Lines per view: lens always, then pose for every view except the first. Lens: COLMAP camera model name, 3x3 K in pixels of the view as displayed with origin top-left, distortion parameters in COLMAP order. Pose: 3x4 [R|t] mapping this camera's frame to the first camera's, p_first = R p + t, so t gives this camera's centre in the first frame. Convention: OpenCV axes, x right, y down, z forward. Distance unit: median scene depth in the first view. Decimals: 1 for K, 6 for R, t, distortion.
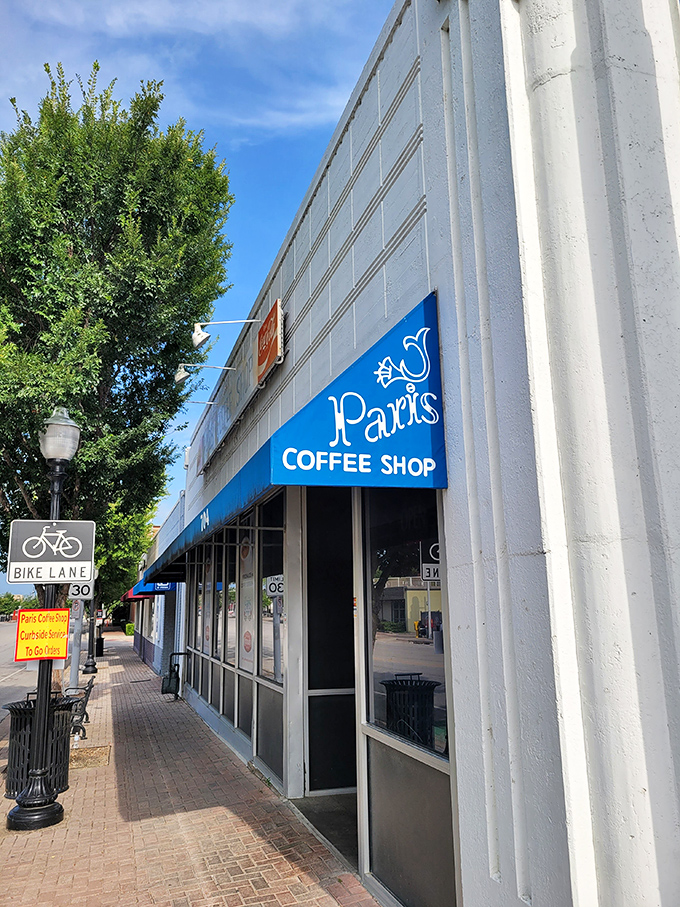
lens RADIAL K [[675.8, 0, 338.8], [0, 675.8, 449.7], [0, 0, 1]] dist [0.030778, -0.017542]
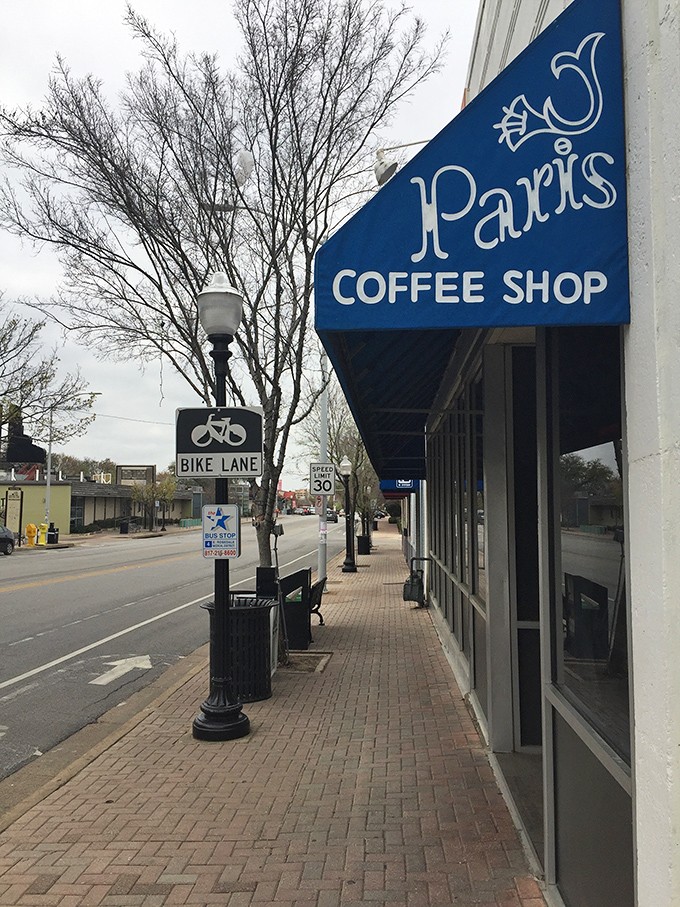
lens RADIAL K [[790.2, 0, 339.2], [0, 790.2, 459.5], [0, 0, 1]] dist [-0.016193, -0.040574]
pose [[0.927321, 0.004885, -0.374236, 0.182840], [0.058882, 0.985558, 0.158770, 0.050720], [0.369607, -0.169267, 0.913641, 0.301810]]
